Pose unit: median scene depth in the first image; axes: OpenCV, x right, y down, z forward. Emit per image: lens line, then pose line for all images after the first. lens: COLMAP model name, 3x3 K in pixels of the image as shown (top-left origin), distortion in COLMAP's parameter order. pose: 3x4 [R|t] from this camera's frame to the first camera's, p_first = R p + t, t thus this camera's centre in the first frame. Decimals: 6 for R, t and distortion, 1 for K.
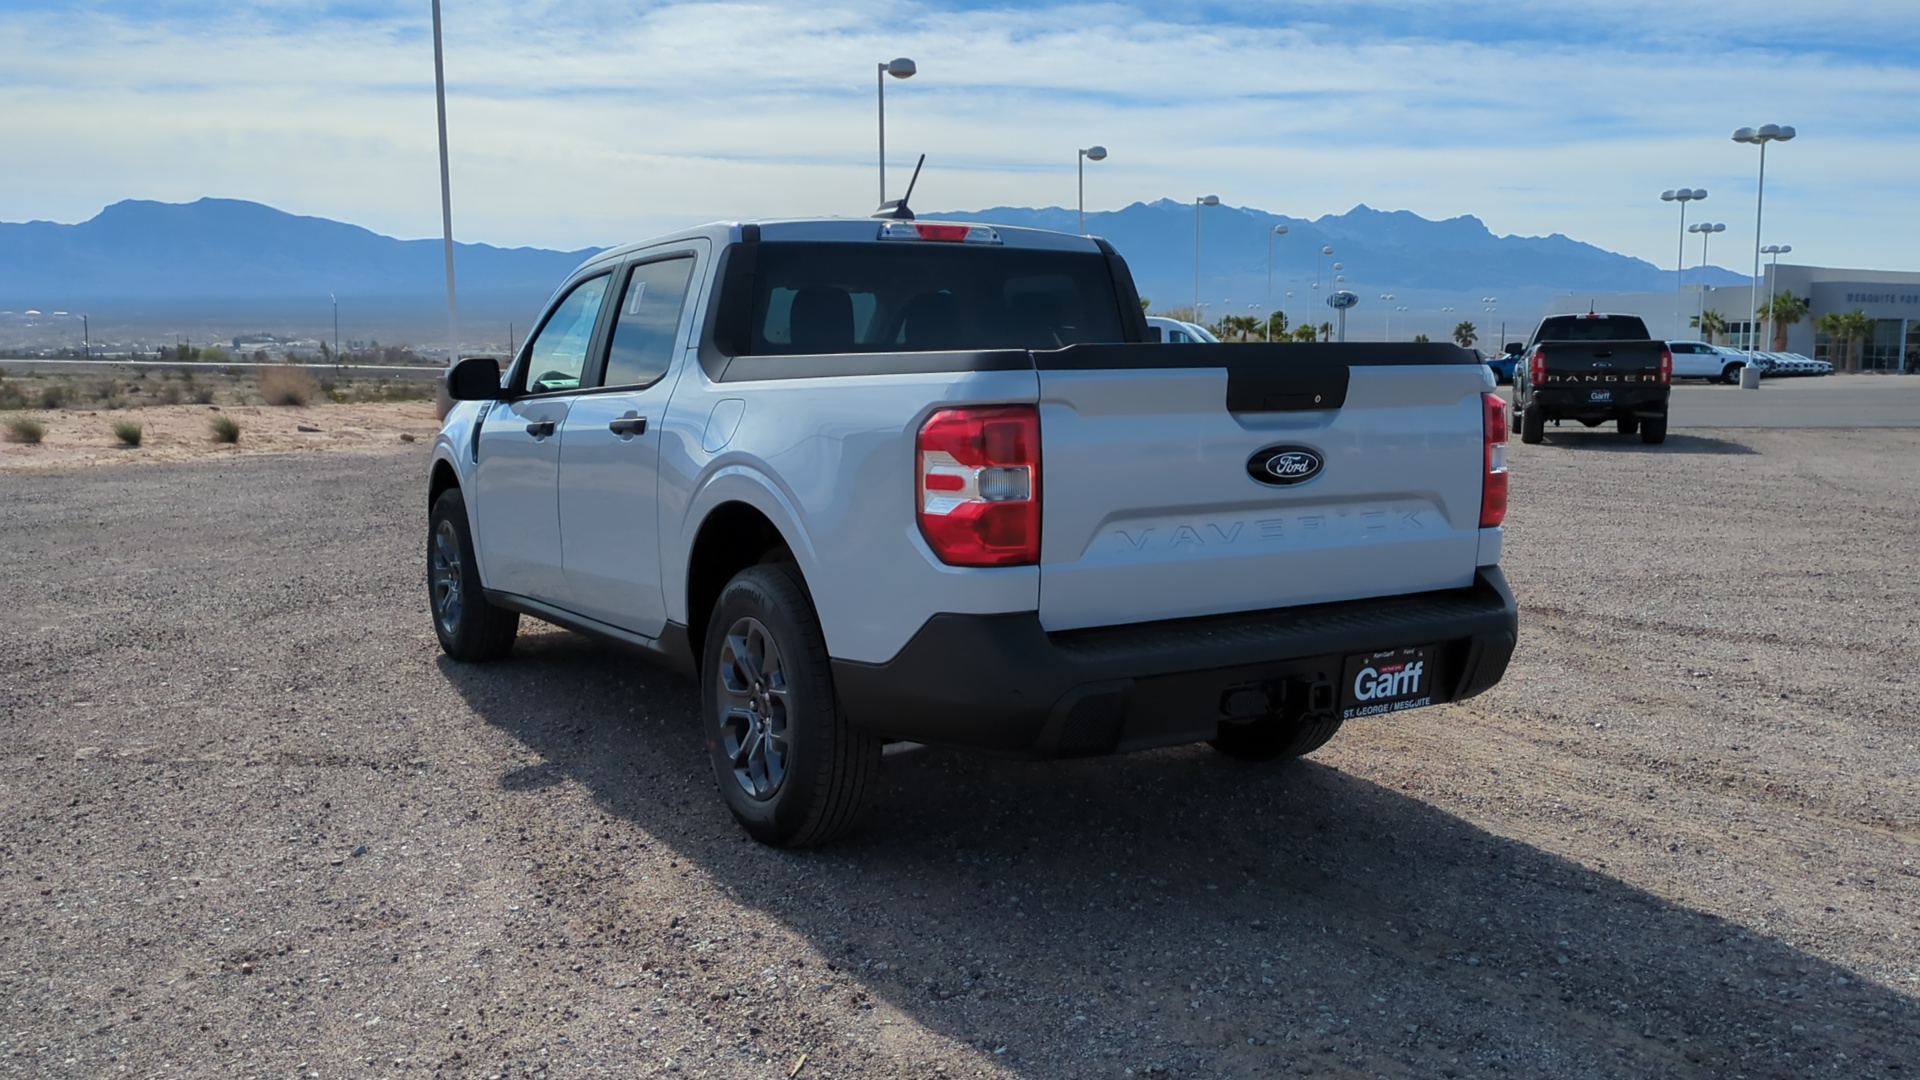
lens RADIAL K [[1641.3, 0, 968.7], [0, 1641.3, 543.3], [0, 0, 1]] dist [0.072333, -0.094836]
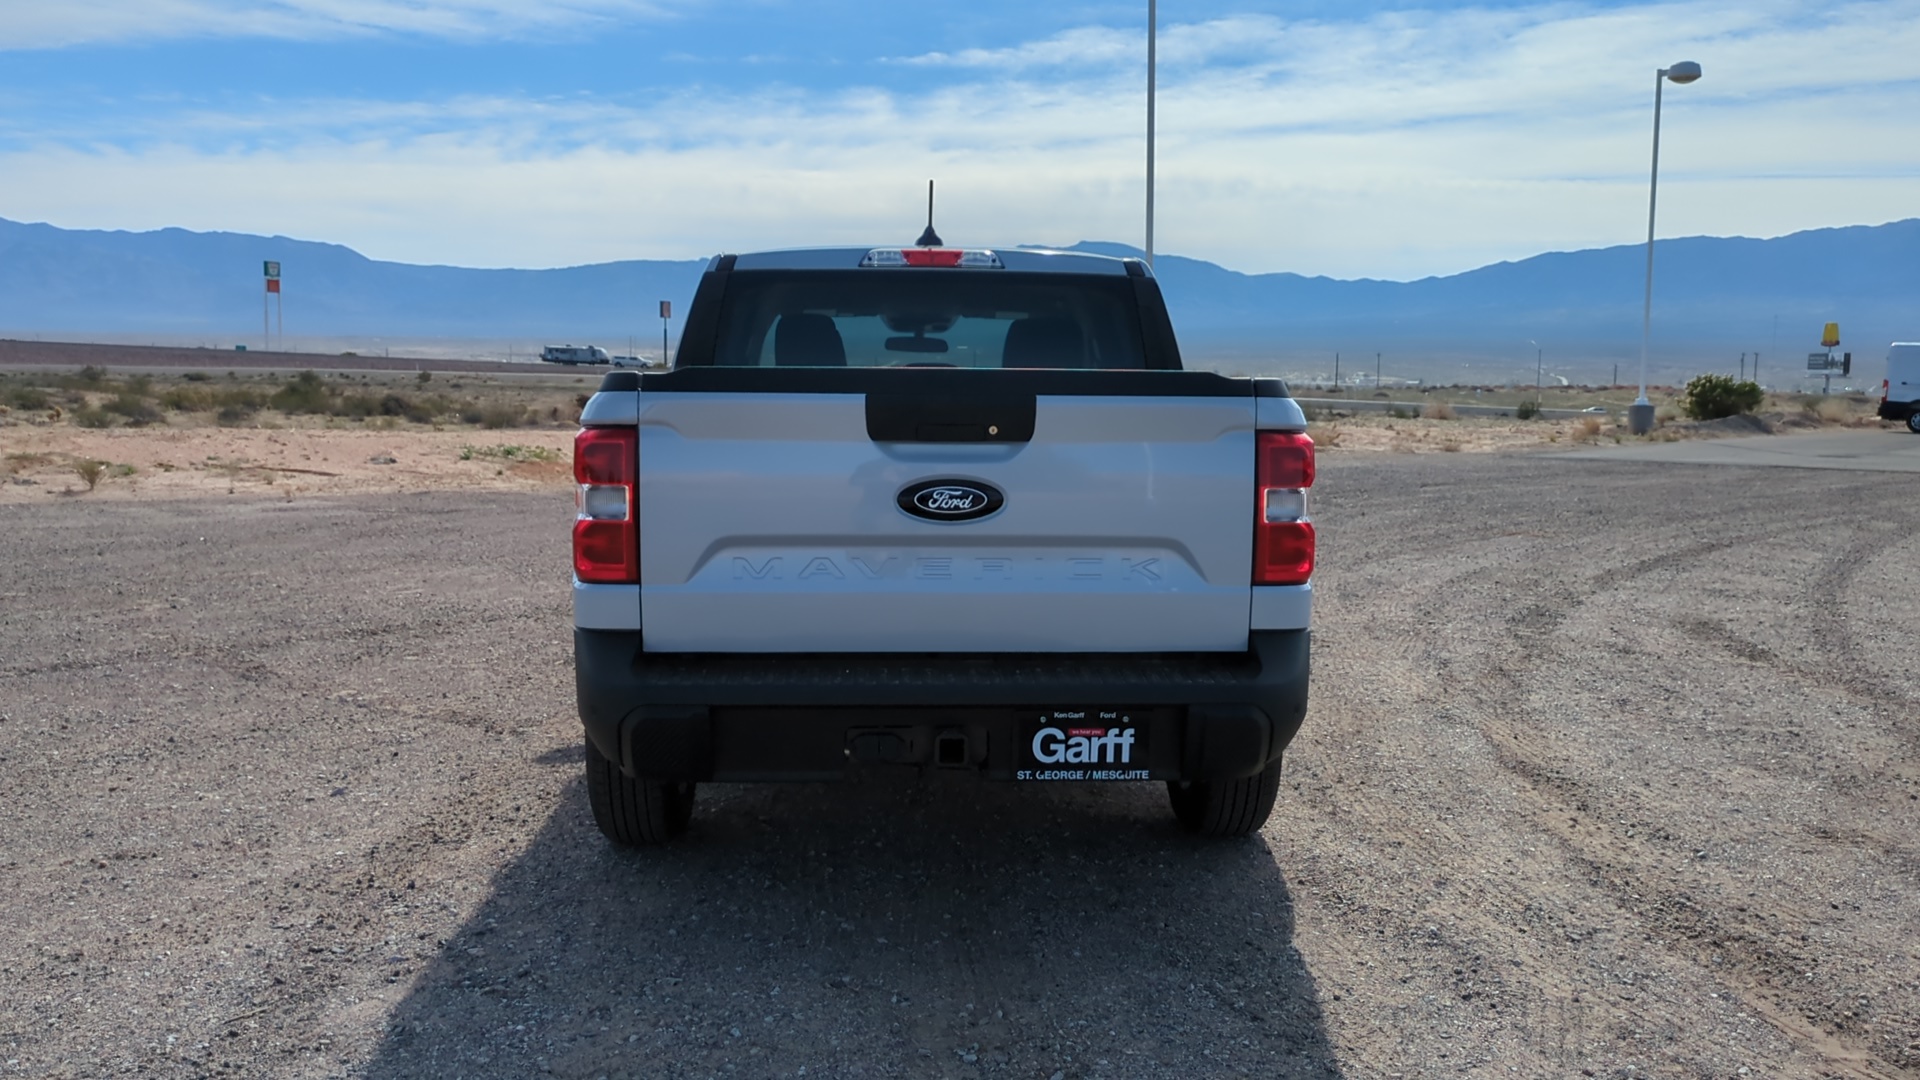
lens RADIAL K [[1641.3, 0, 968.7], [0, 1641.3, 543.3], [0, 0, 1]] dist [0.072333, -0.094836]
pose [[0.883142, 0.059482, -0.465320, 0.607006], [-0.067579, 0.997714, -0.000722, -0.021861], [0.464213, 0.032084, 0.885142, 0.170322]]
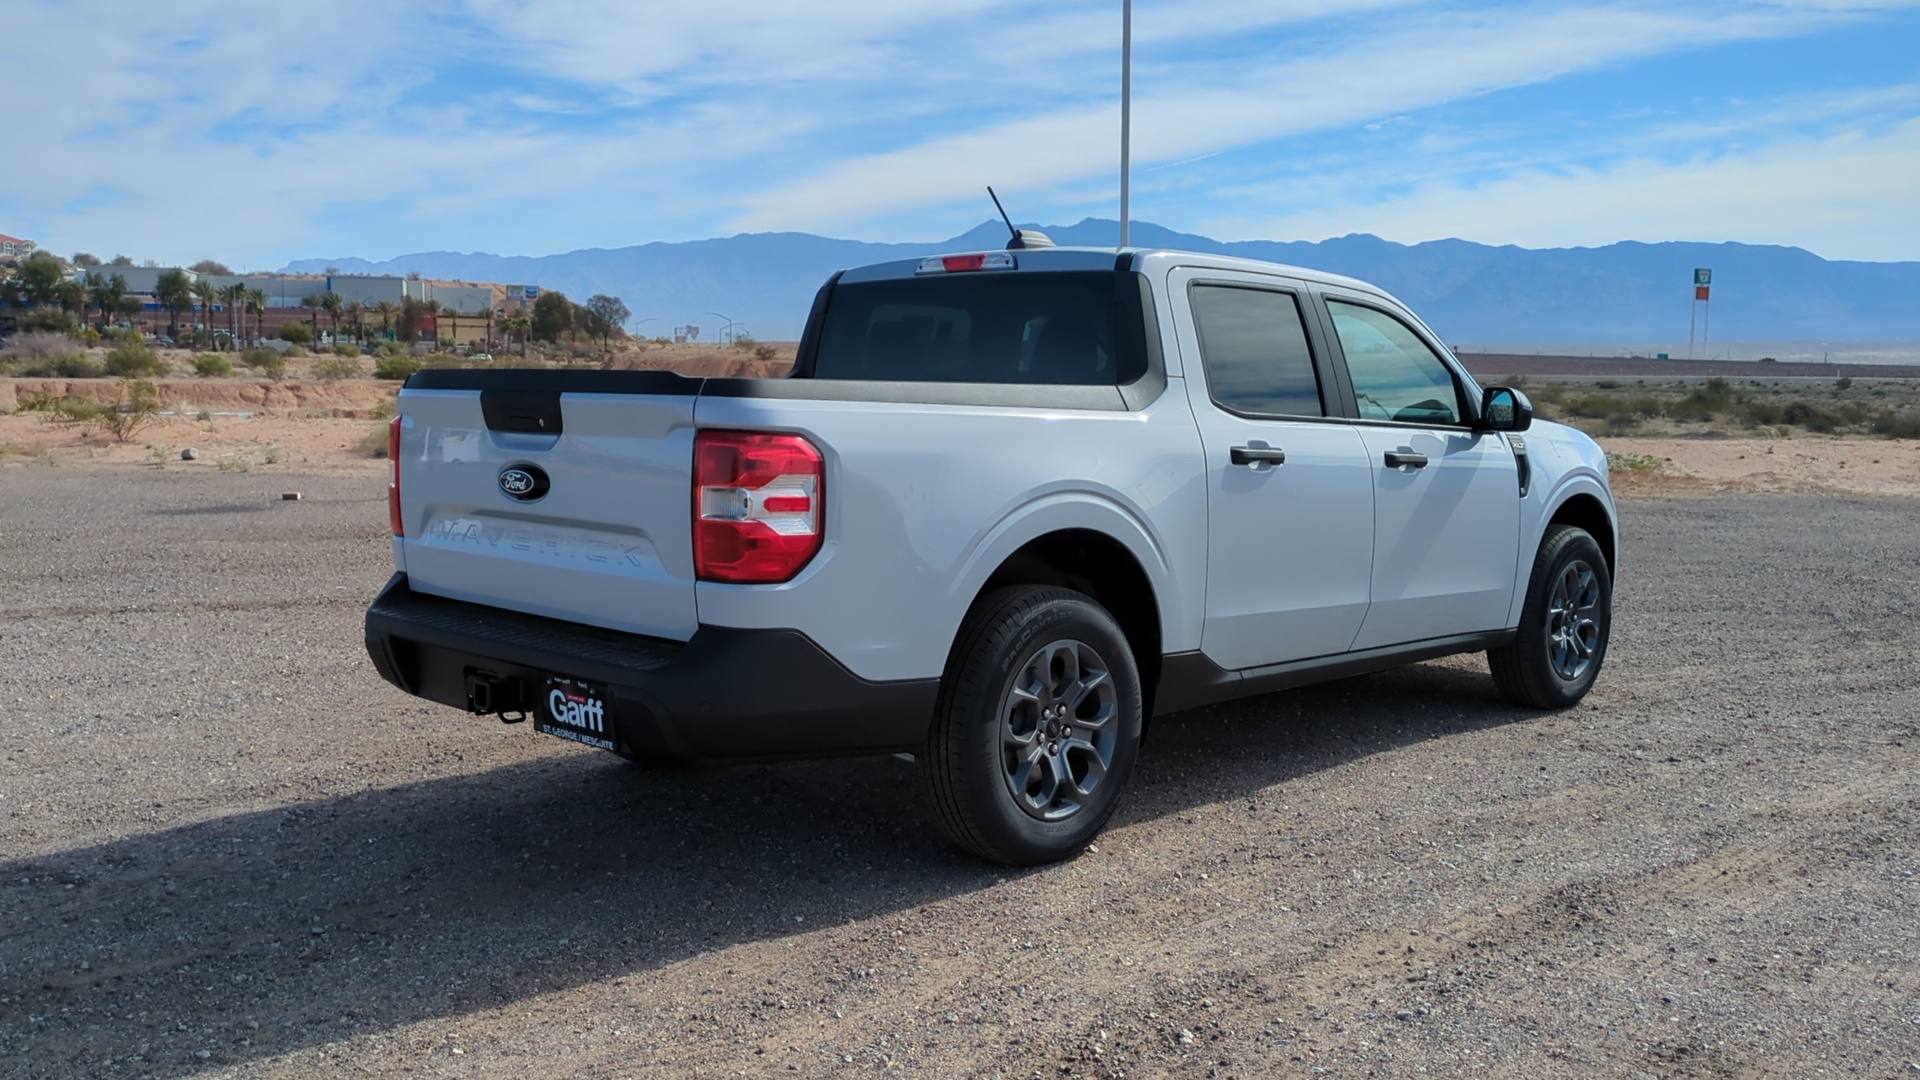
lens RADIAL K [[1641.3, 0, 968.7], [0, 1641.3, 543.3], [0, 0, 1]] dist [0.072333, -0.094836]
pose [[0.266036, 0.104278, -0.958306, 1.251330], [-0.119086, 0.990072, 0.074675, -0.117760], [0.956579, 0.094255, 0.275813, 0.936545]]
